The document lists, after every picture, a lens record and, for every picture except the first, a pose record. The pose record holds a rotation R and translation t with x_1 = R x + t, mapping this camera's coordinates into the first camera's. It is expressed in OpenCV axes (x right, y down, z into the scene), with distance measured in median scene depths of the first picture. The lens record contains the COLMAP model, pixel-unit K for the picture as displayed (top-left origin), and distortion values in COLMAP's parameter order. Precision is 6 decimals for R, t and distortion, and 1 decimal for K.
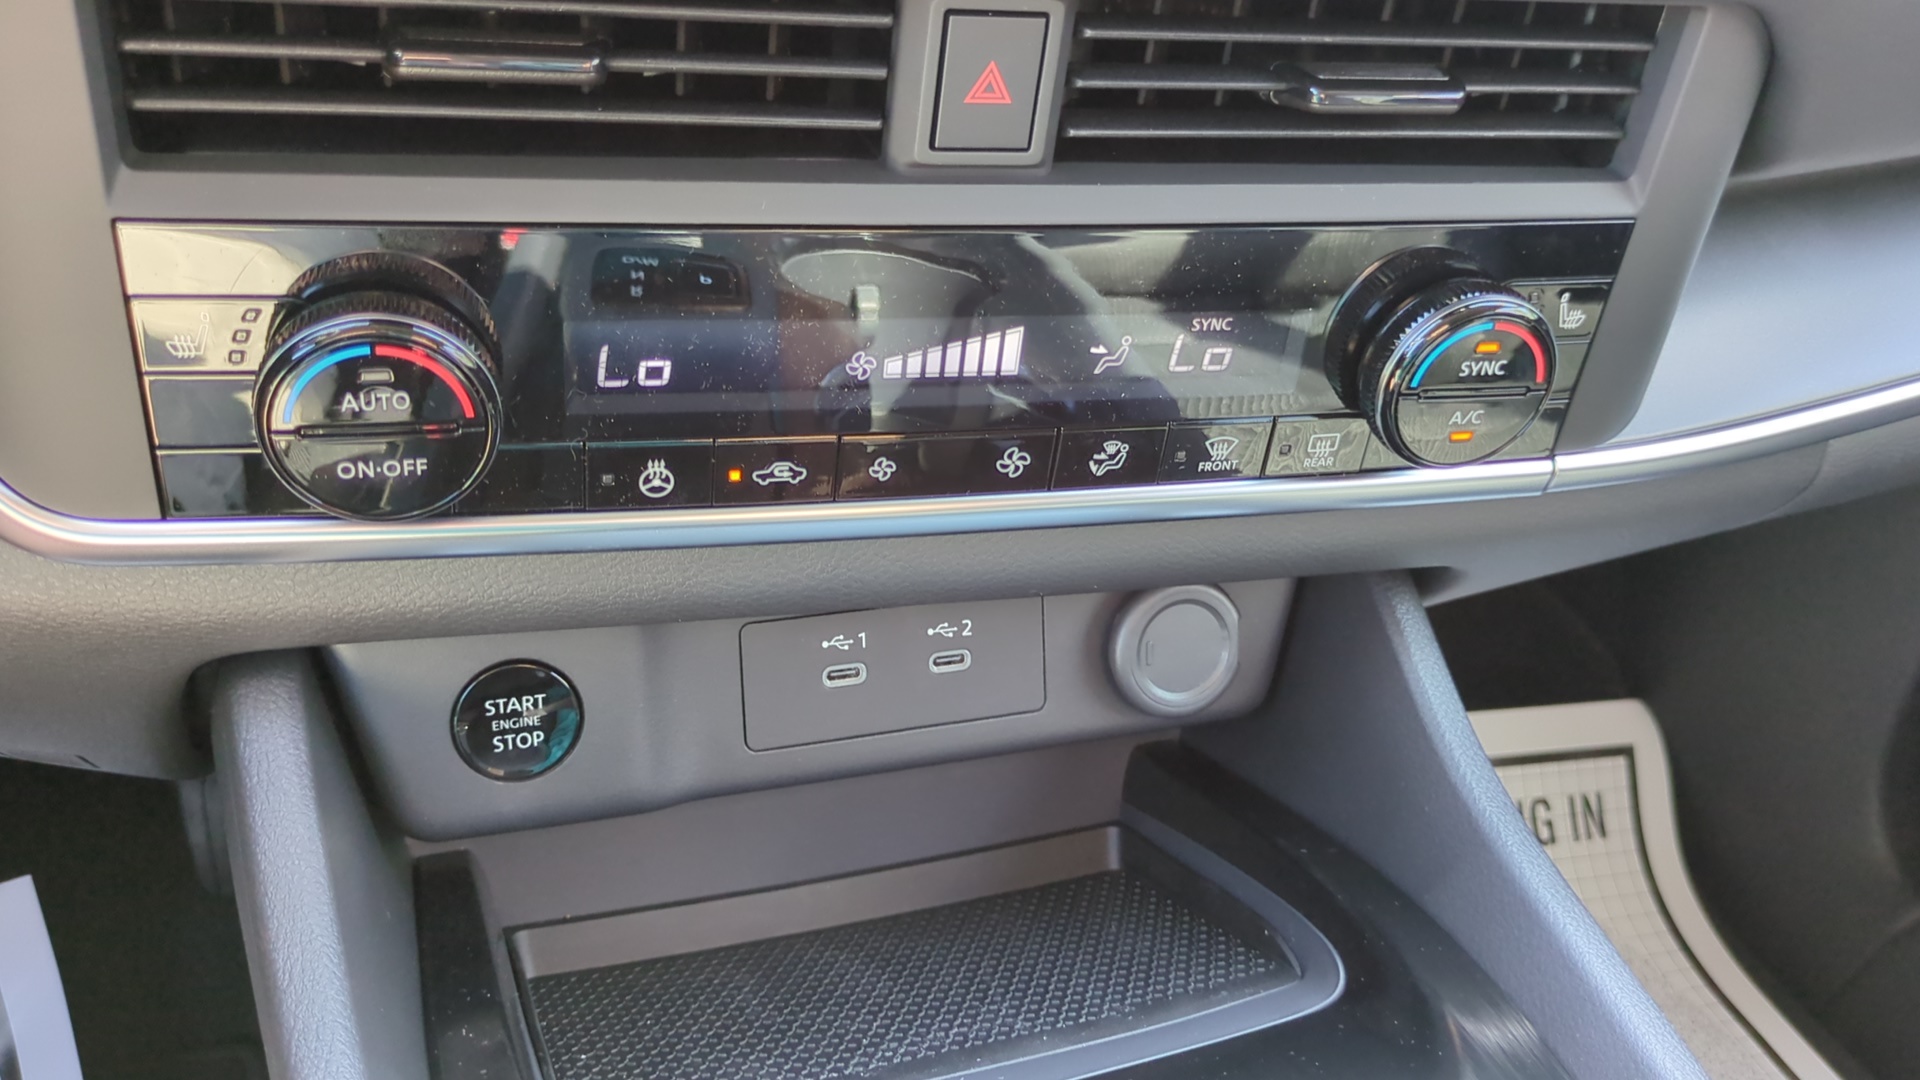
lens RADIAL K [[1630.0, 0, 962.7], [0, 1630.0, 530.8], [0, 0, 1]] dist [0.055327, -0.139099]
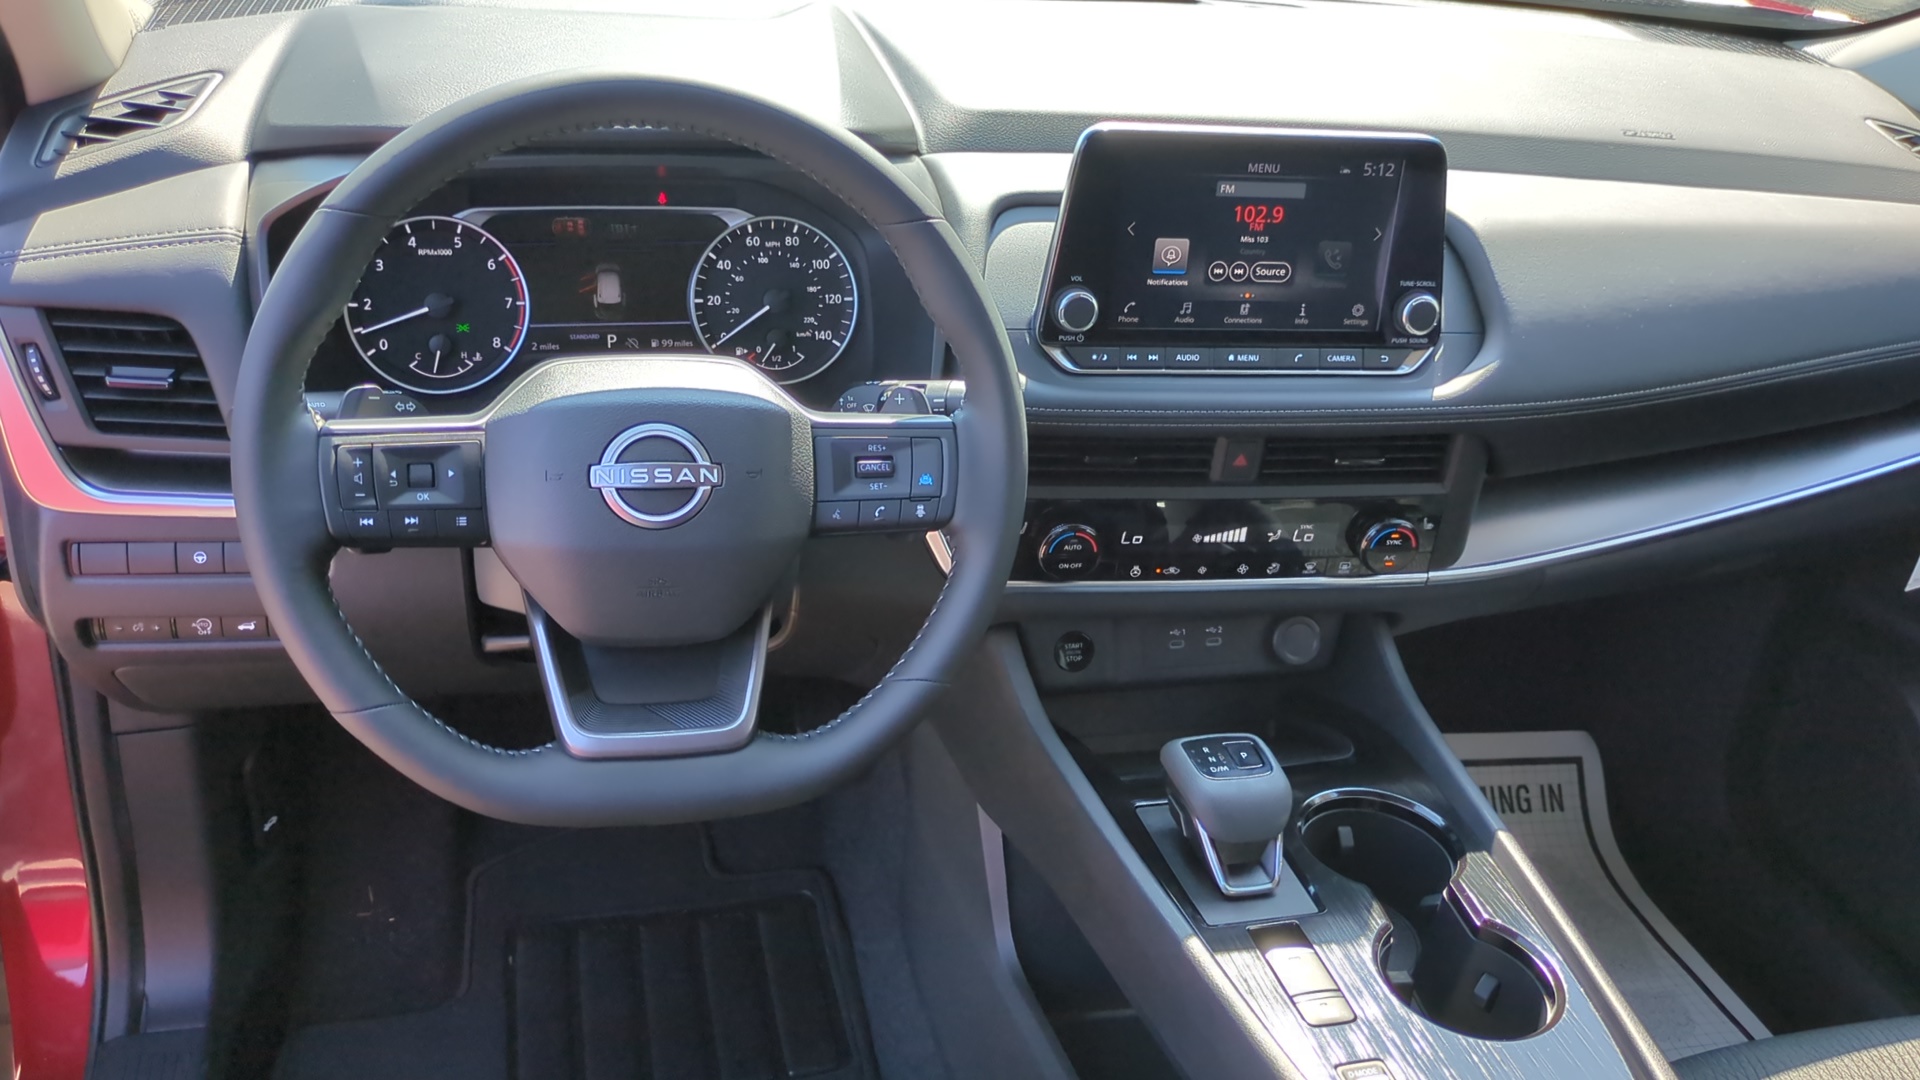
lens RADIAL K [[1630.0, 0, 962.7], [0, 1630.0, 530.8], [0, 0, 1]] dist [0.055327, -0.139099]
pose [[0.995822, 0.018068, -0.089514, -0.224082], [-0.025514, 0.996244, -0.082748, 0.157481], [0.087682, 0.084686, 0.992542, -2.164042]]
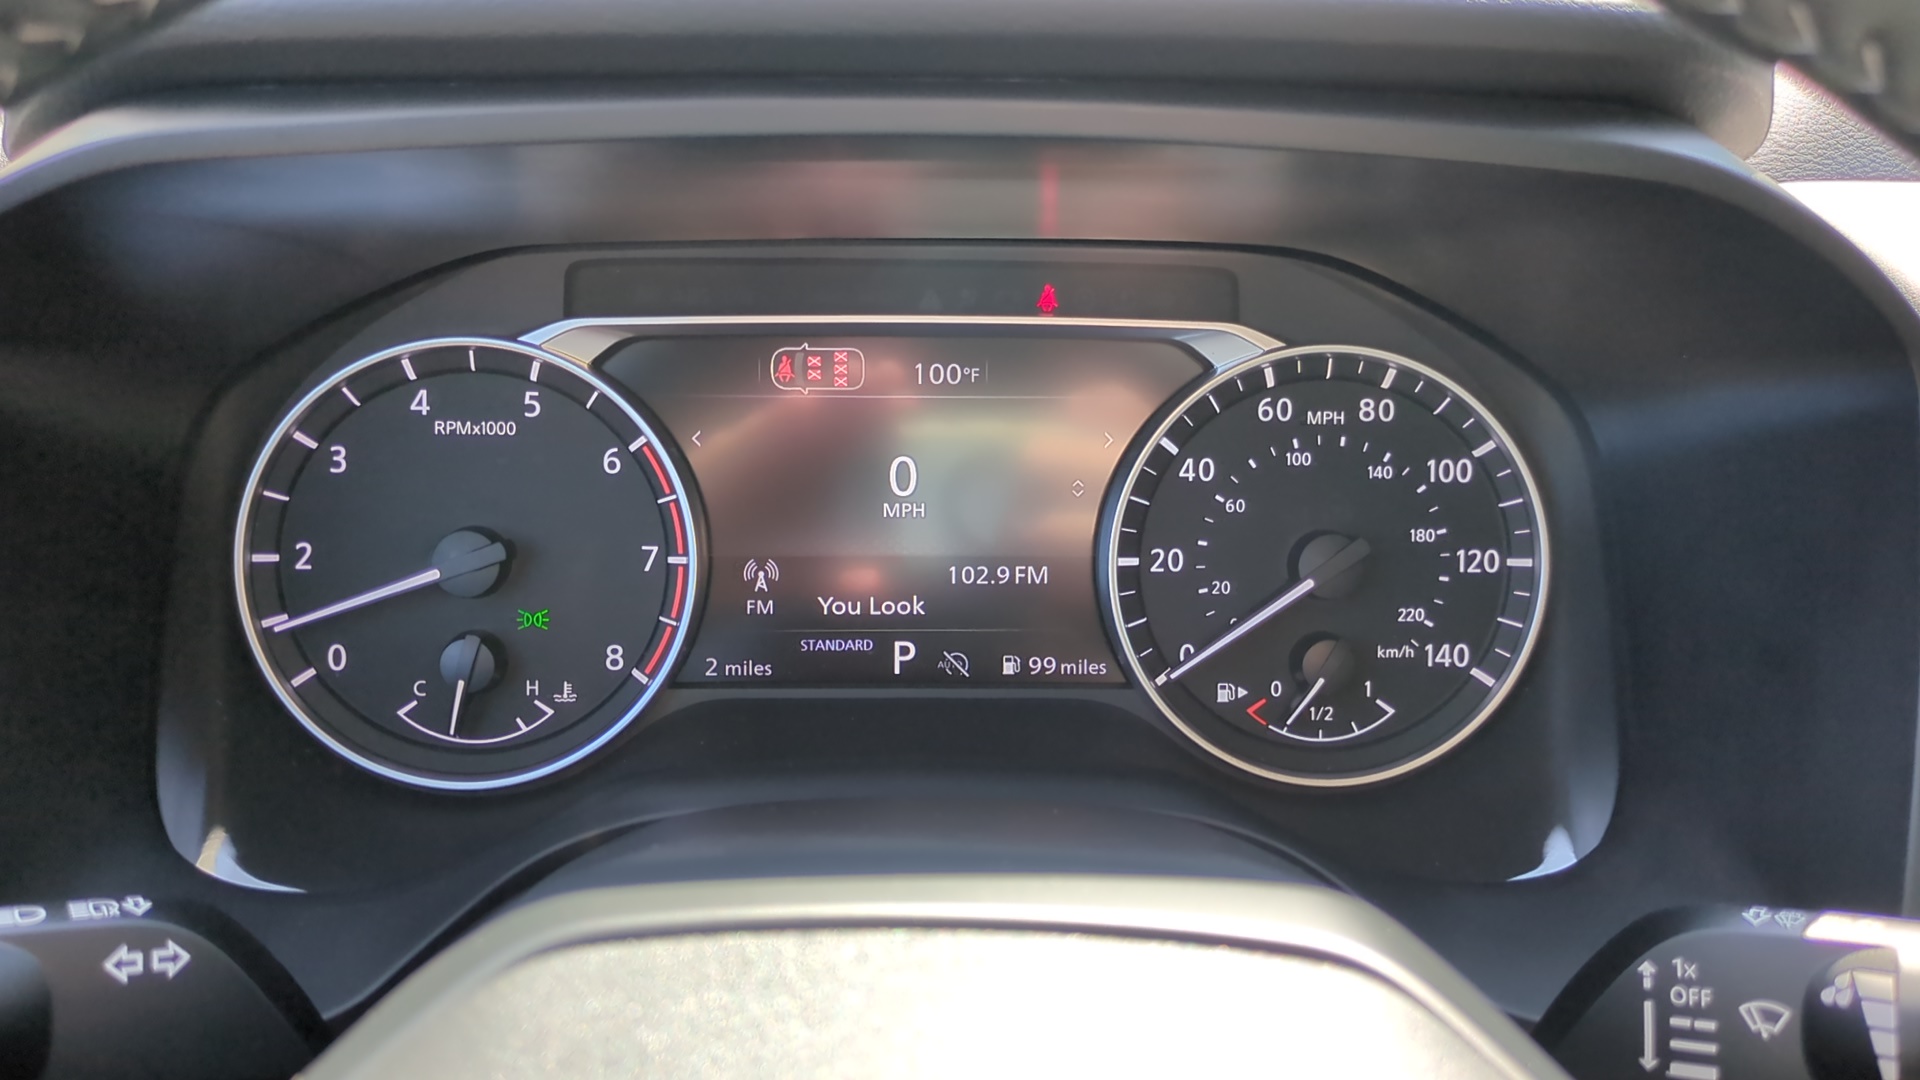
lens RADIAL K [[1630.0, 0, 962.7], [0, 1630.0, 530.8], [0, 0, 1]] dist [0.055327, -0.139099]
pose [[0.949800, 0.038140, -0.310523, -0.744150], [-0.094441, 0.981192, -0.168353, -0.321775], [0.298262, 0.189228, 0.935539, -0.355791]]
